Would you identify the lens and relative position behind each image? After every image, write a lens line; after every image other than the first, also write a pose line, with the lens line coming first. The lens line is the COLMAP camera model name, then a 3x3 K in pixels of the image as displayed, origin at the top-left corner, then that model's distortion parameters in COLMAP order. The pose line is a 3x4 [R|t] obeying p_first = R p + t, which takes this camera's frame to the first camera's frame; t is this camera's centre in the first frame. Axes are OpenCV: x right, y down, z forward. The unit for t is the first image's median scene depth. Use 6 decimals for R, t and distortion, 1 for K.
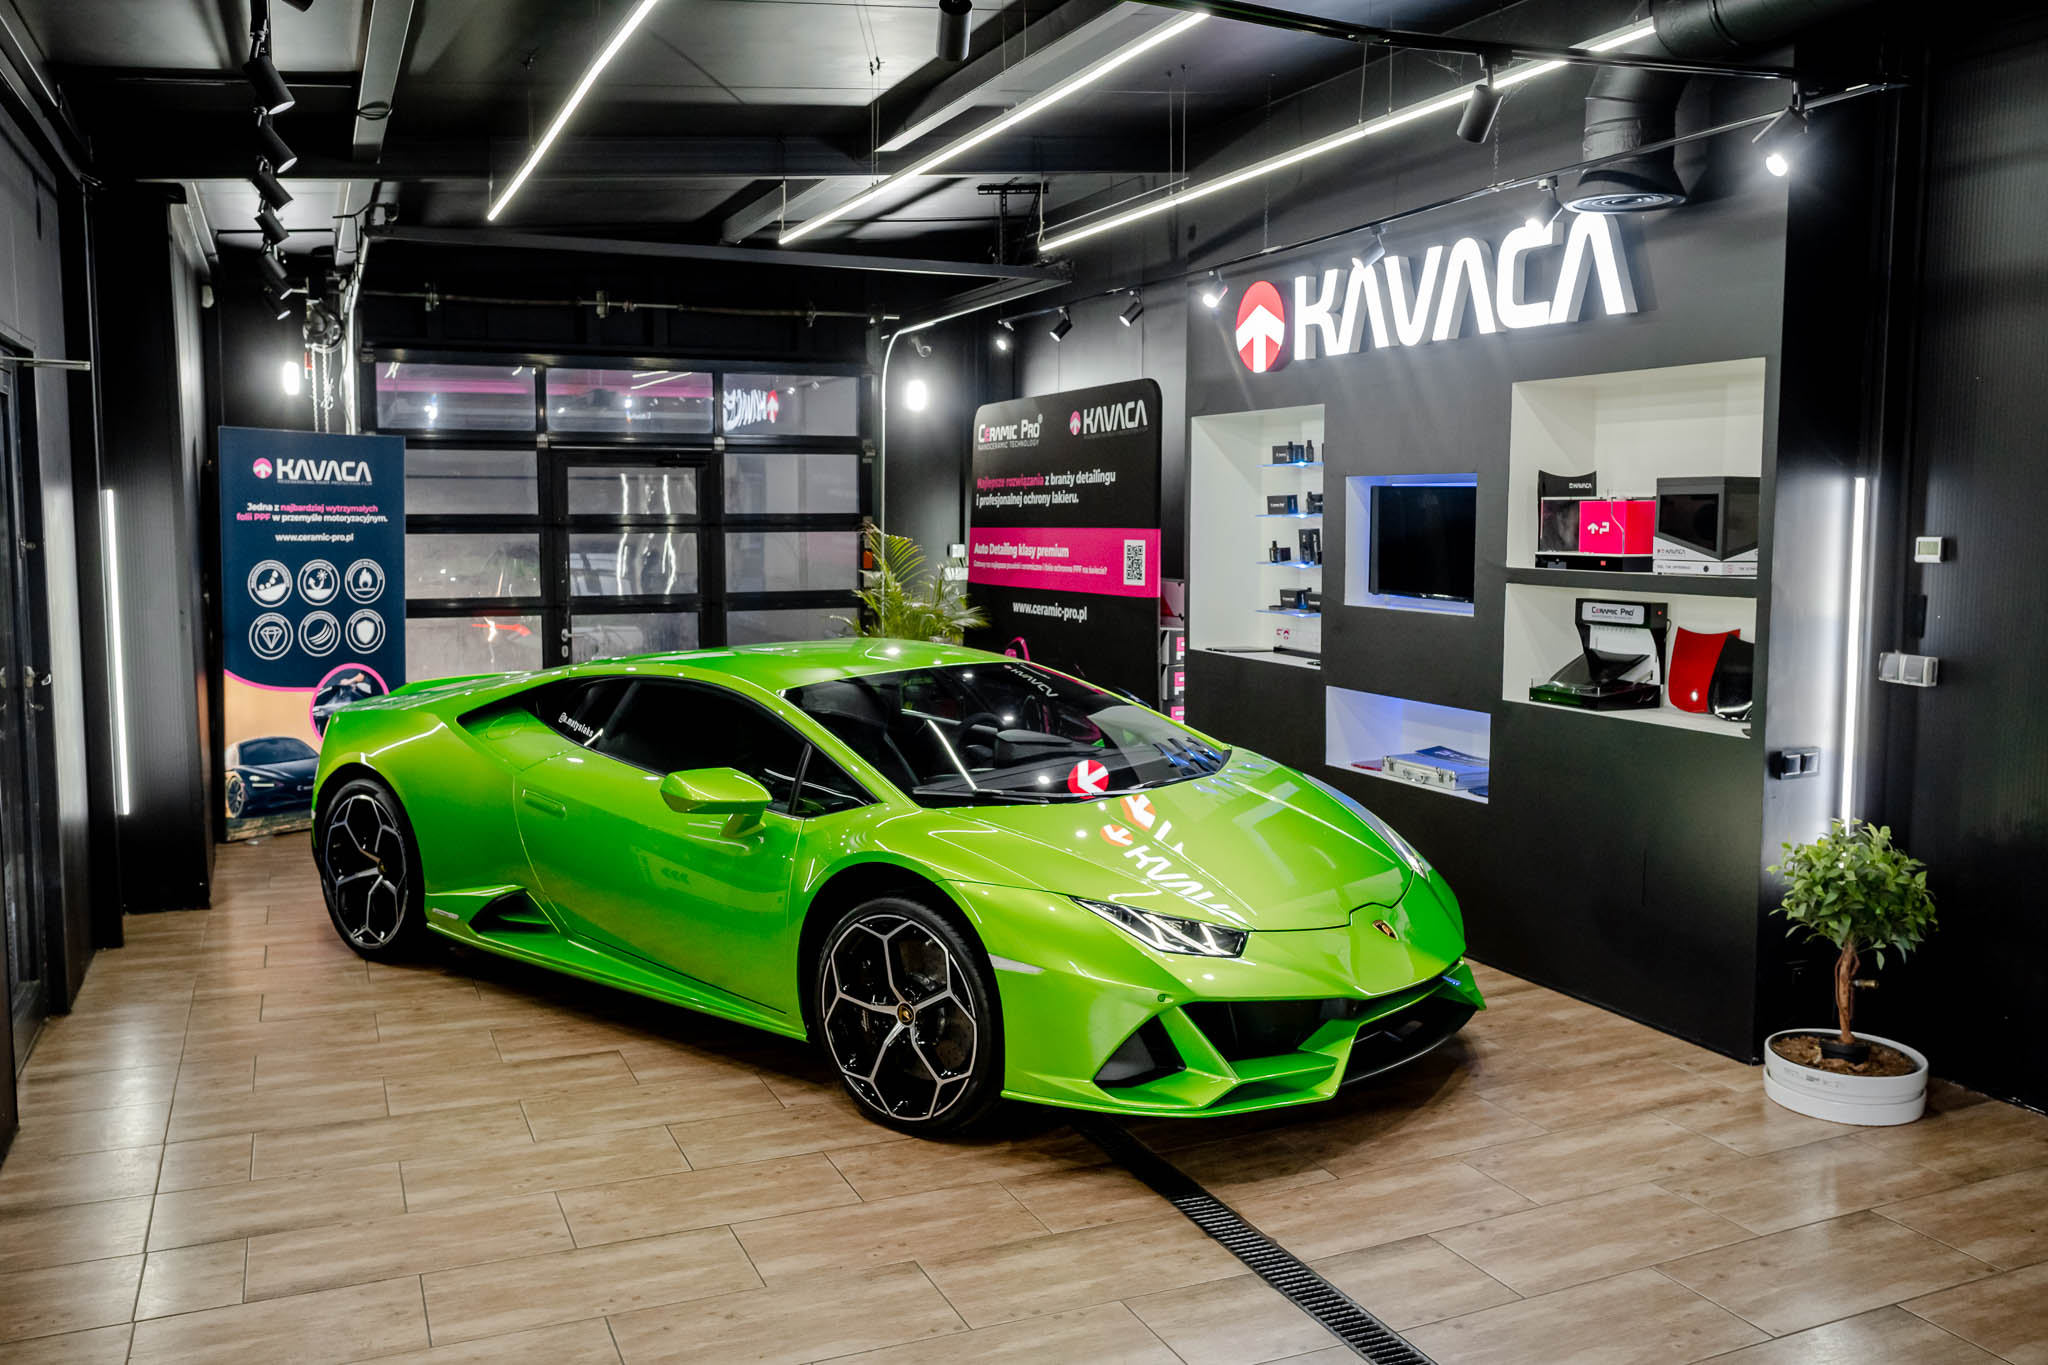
lens RADIAL K [[1692.0, 0, 1025.0], [0, 1692.0, 649.2], [0, 0, 1]] dist [-0.003422, -0.002922]
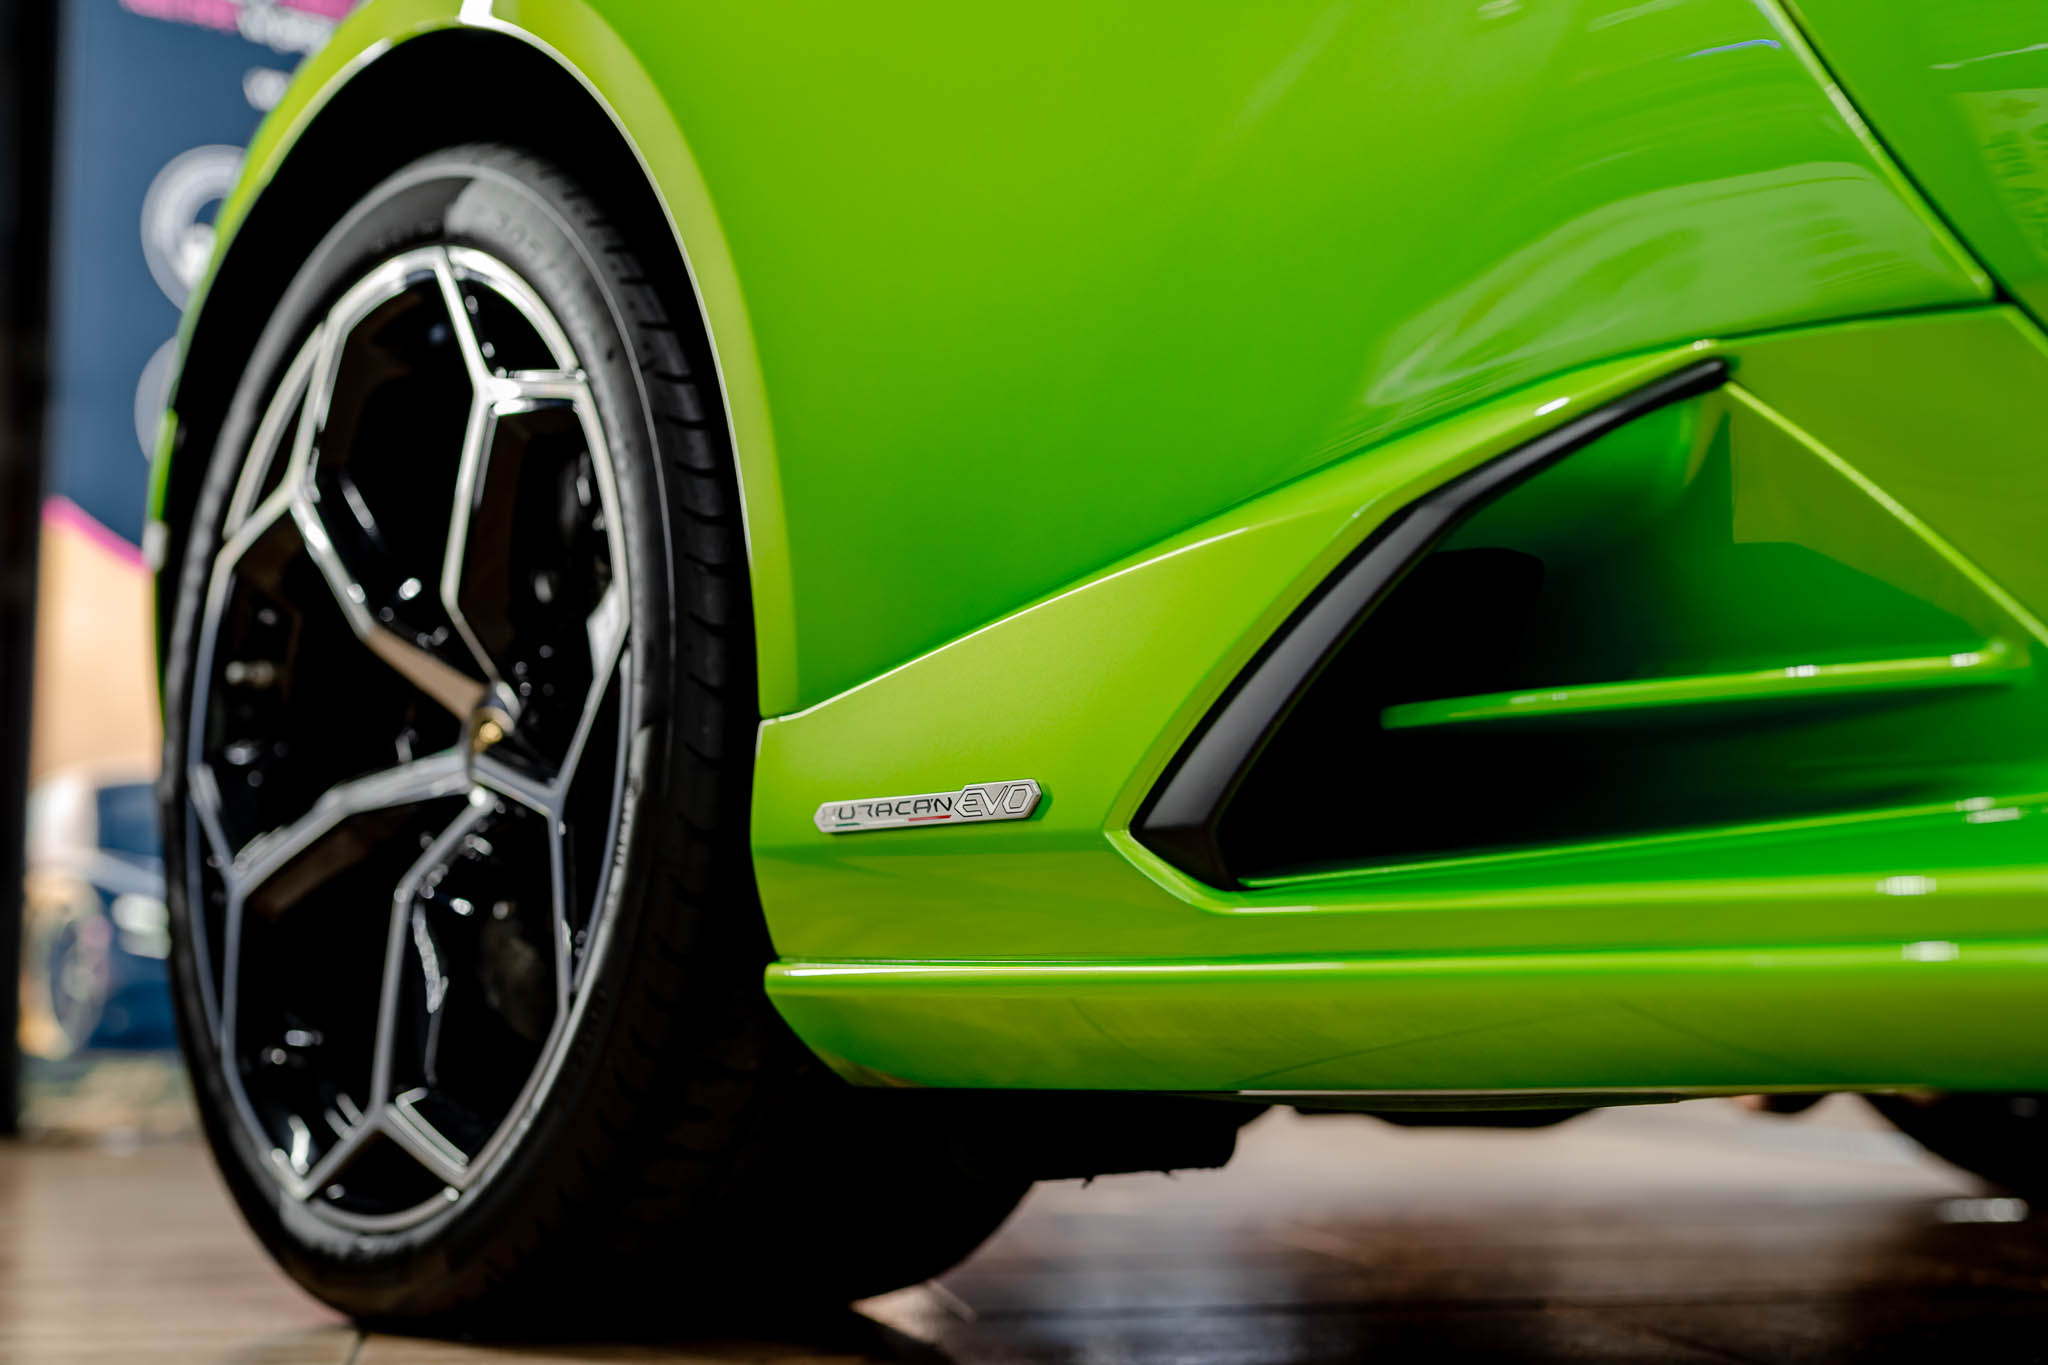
lens RADIAL K [[3145.2, 0, 964.1], [0, 3145.2, 681.8], [0, 0, 1]] dist [-0.010887, 0.052482]
pose [[0.966182, -0.040627, -0.254642, -0.261976], [-0.006932, 0.983061, -0.183147, 0.176097], [0.257769, 0.178719, 0.949534, 0.728684]]
